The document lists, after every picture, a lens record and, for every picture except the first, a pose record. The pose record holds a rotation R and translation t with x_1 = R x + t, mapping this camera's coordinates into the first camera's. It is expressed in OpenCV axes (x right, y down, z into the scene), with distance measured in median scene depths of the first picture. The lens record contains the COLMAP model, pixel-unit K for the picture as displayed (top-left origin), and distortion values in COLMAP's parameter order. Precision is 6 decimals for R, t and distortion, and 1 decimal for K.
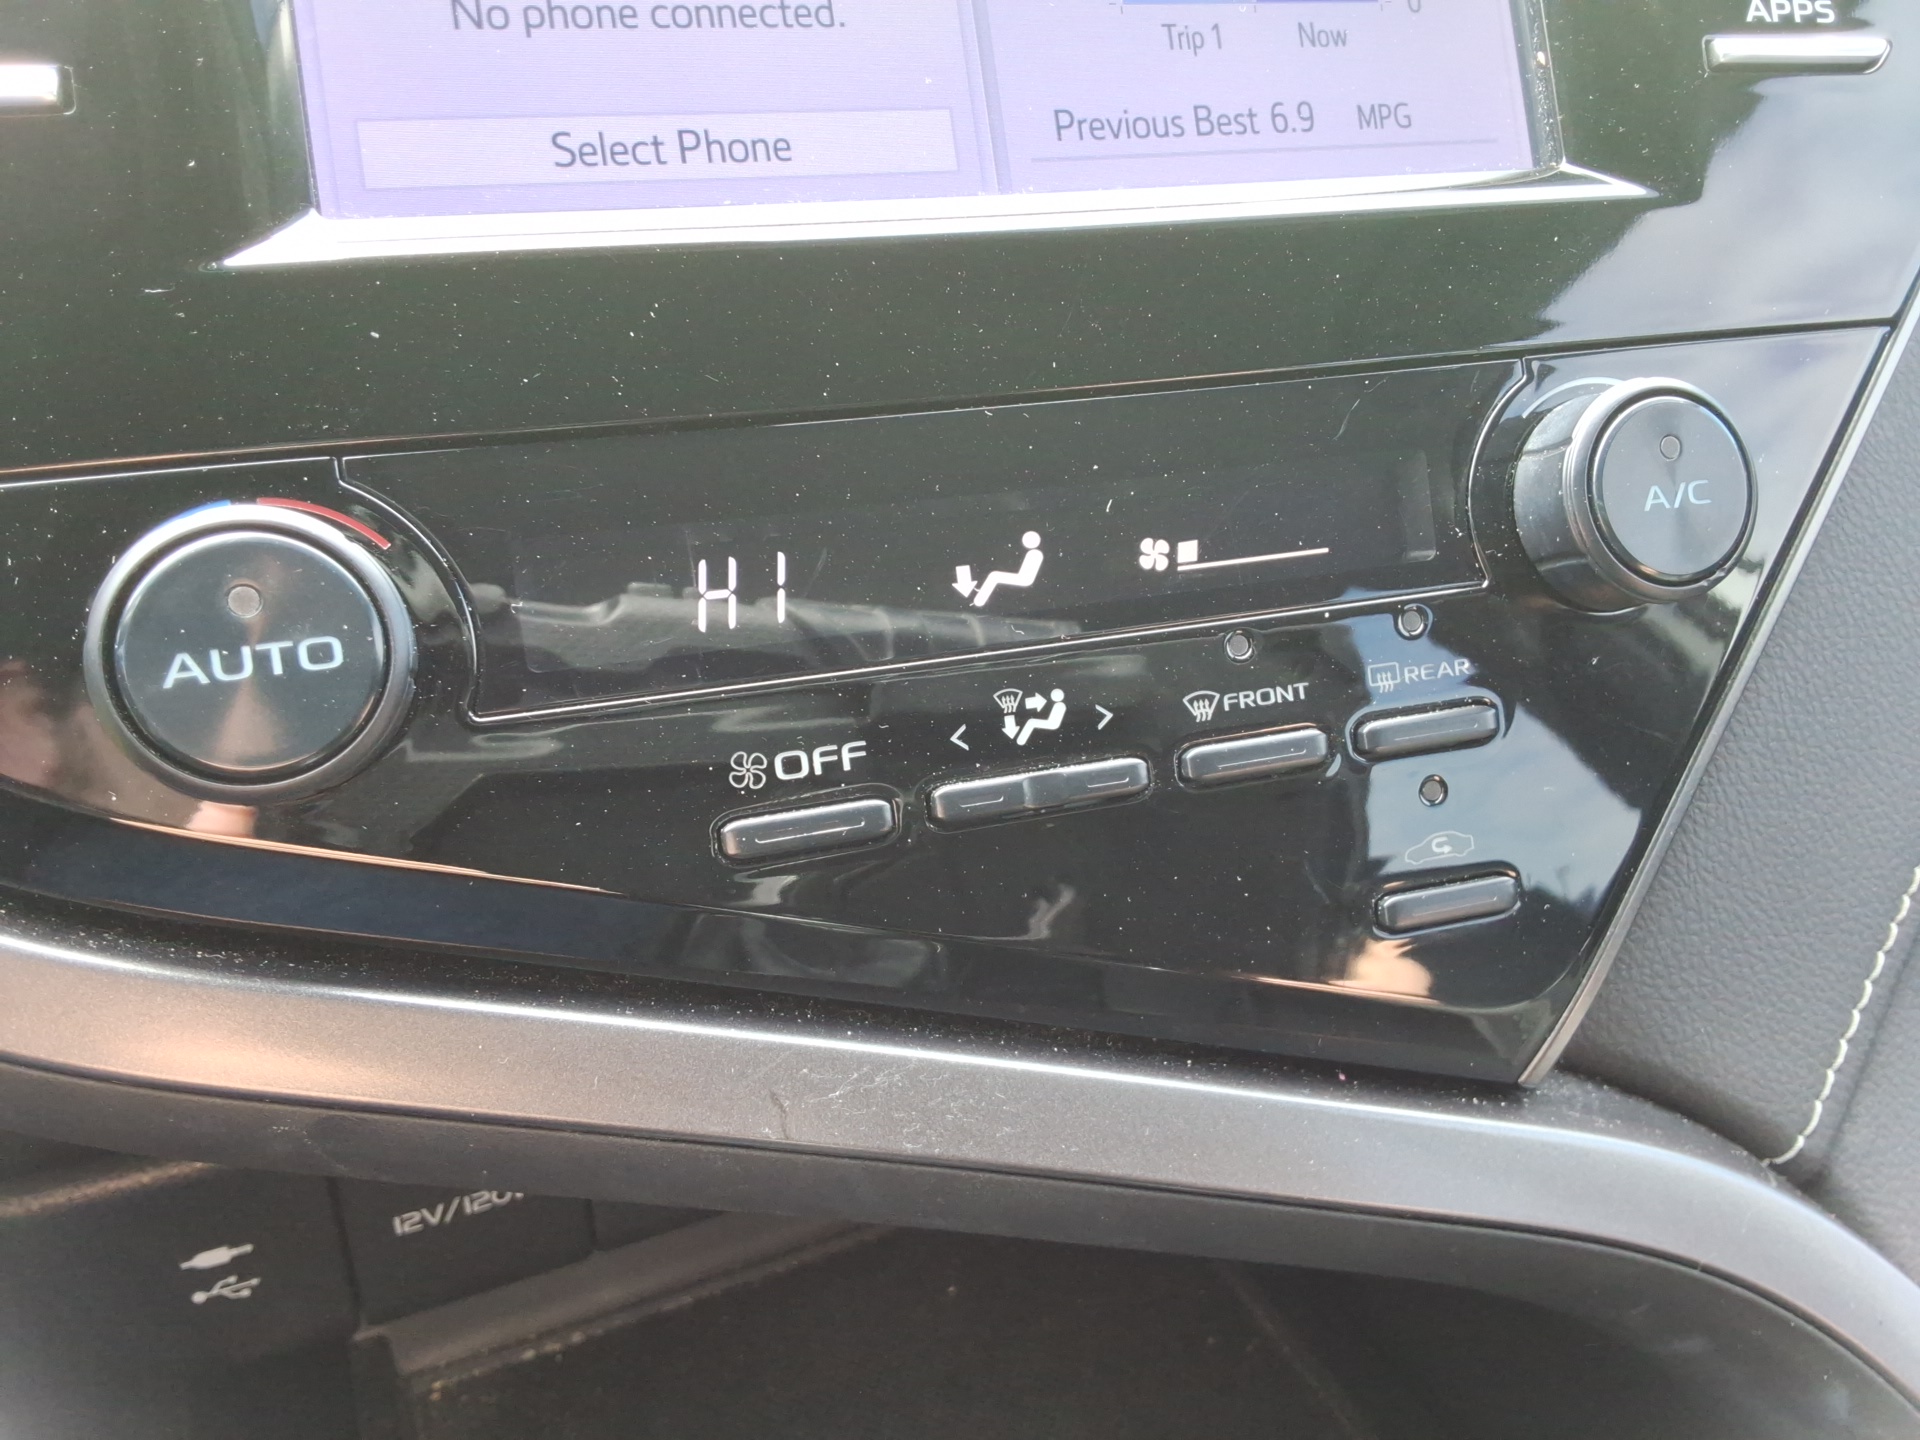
lens RADIAL K [[1544.1, 0, 984.1], [0, 1544.1, 708.5], [0, 0, 1]] dist [0.158905, -0.271101]
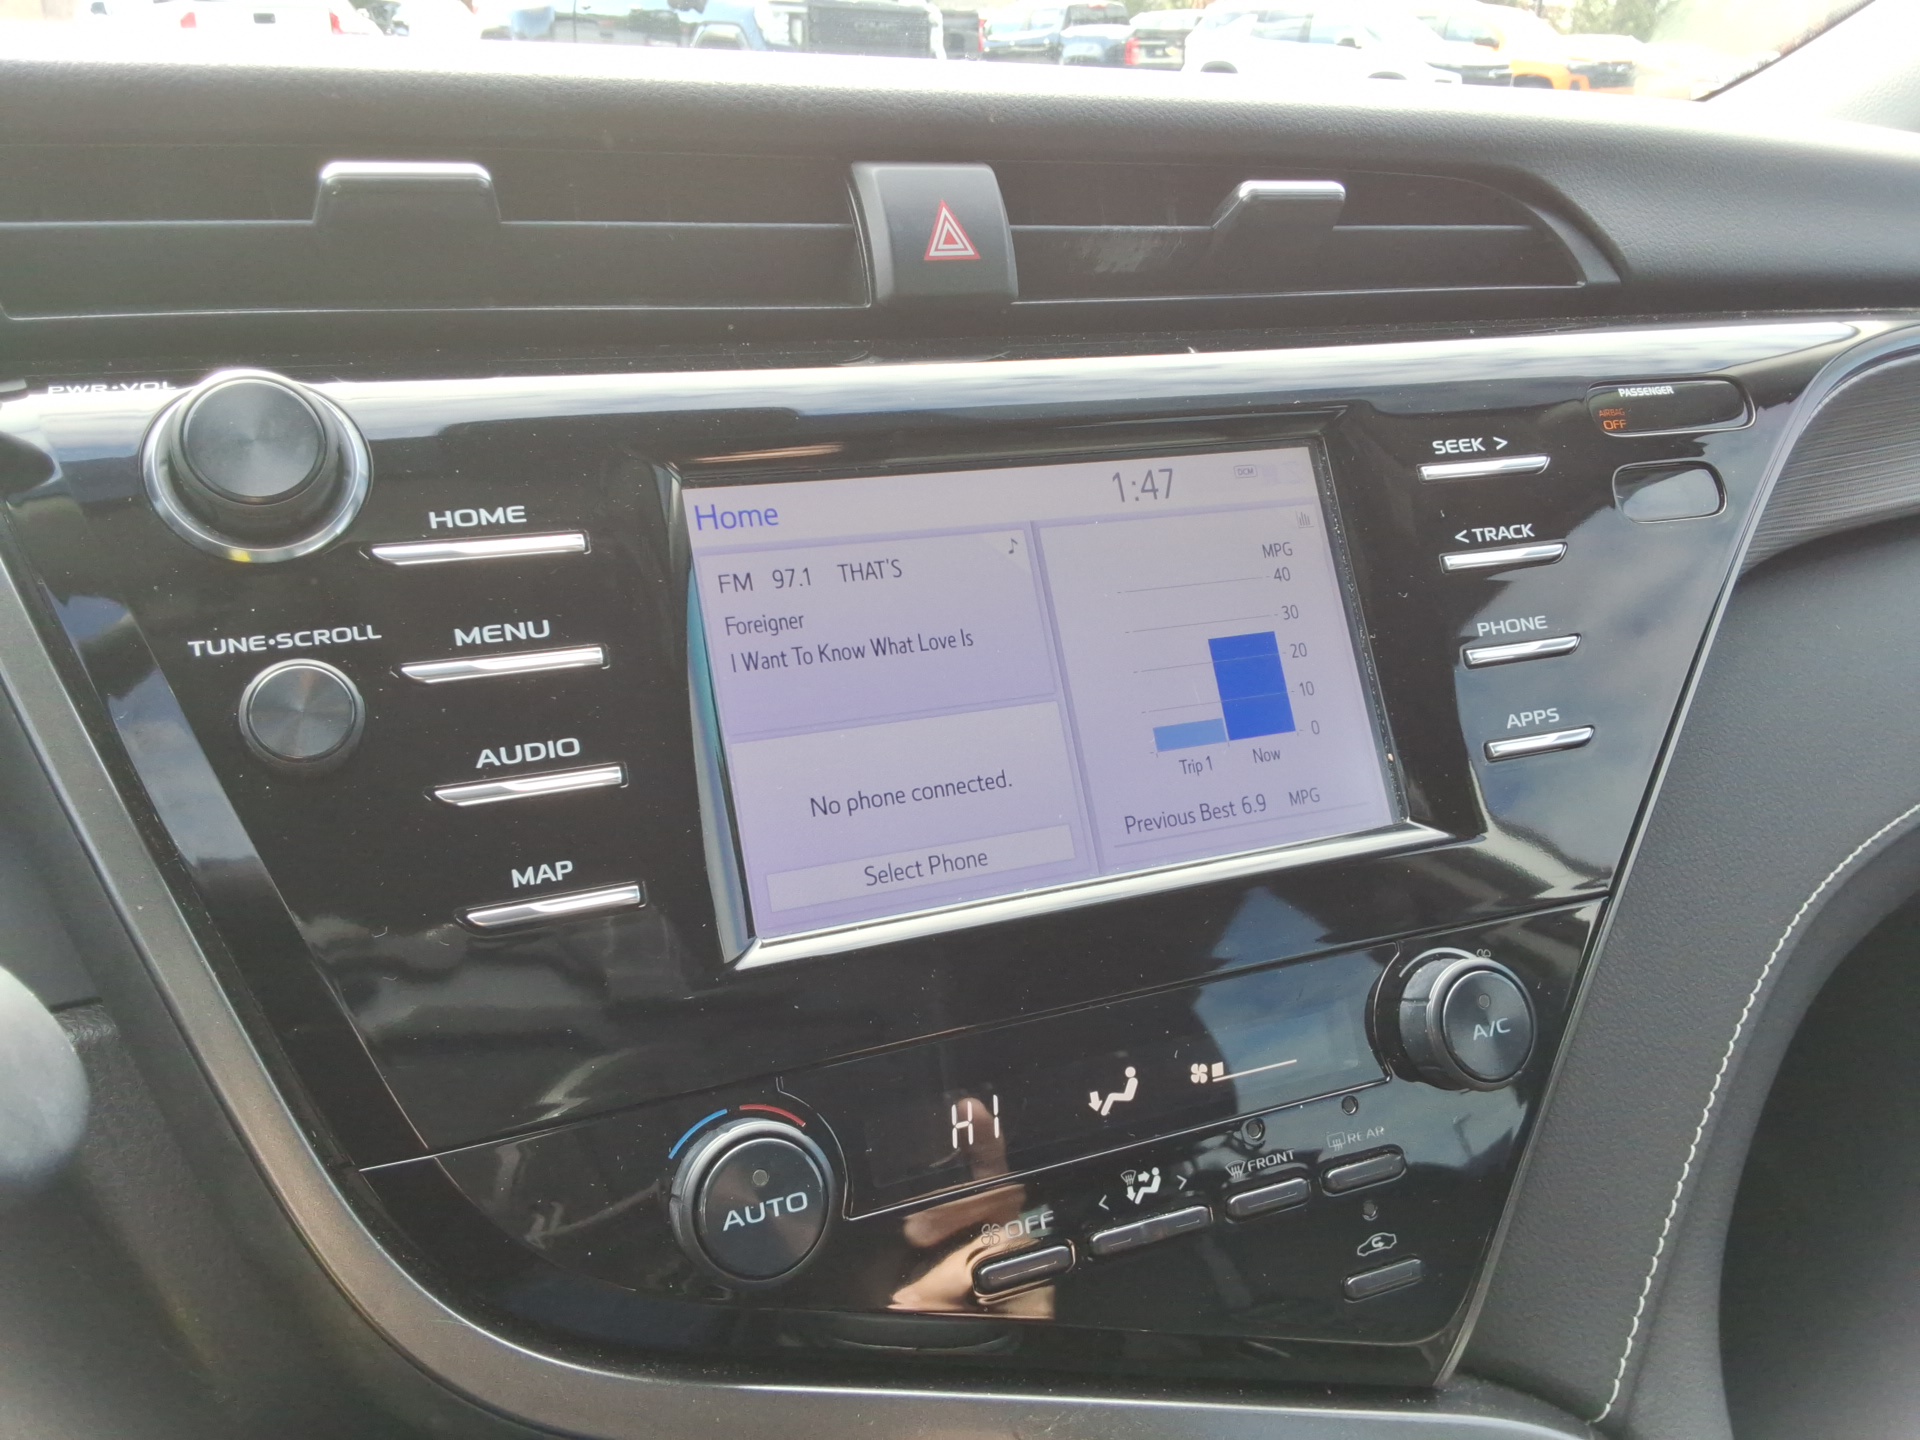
lens RADIAL K [[1544.1, 0, 984.1], [0, 1544.1, 708.5], [0, 0, 1]] dist [0.158905, -0.271101]
pose [[0.996347, -0.030556, 0.079741, -0.251310], [0.041586, 0.989198, -0.140562, -0.266072], [-0.074585, 0.143364, 0.986855, -0.735393]]
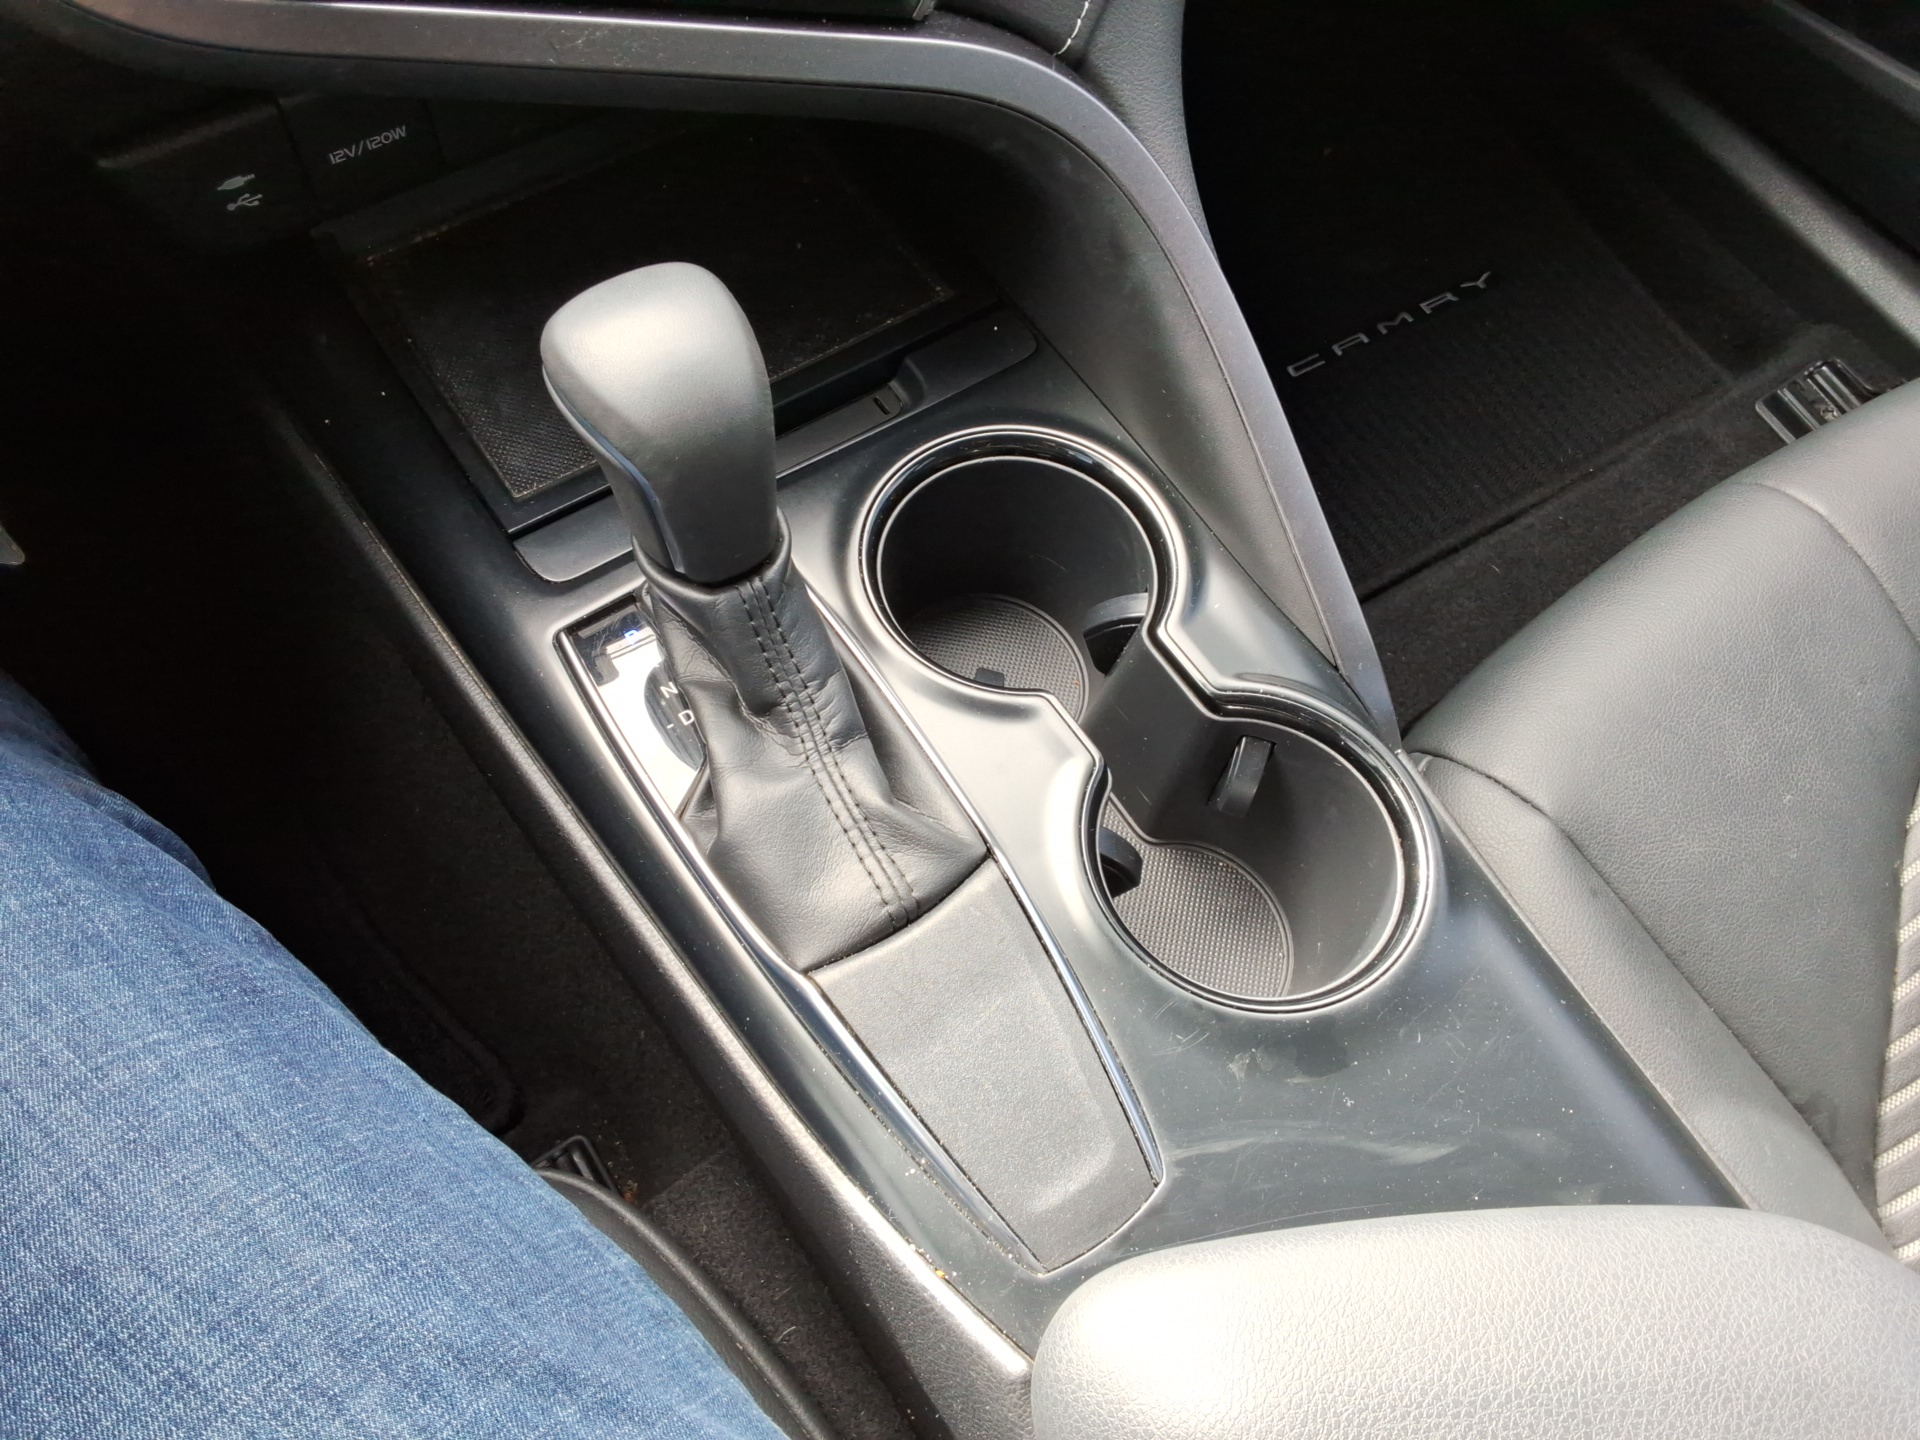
lens RADIAL K [[1544.1, 0, 984.1], [0, 1544.1, 708.5], [0, 0, 1]] dist [0.158905, -0.271101]
pose [[0.983684, -0.128924, 0.125473, 0.059921], [0.036031, 0.824505, 0.564706, -0.193993], [-0.176257, -0.550972, 0.815698, -1.300850]]
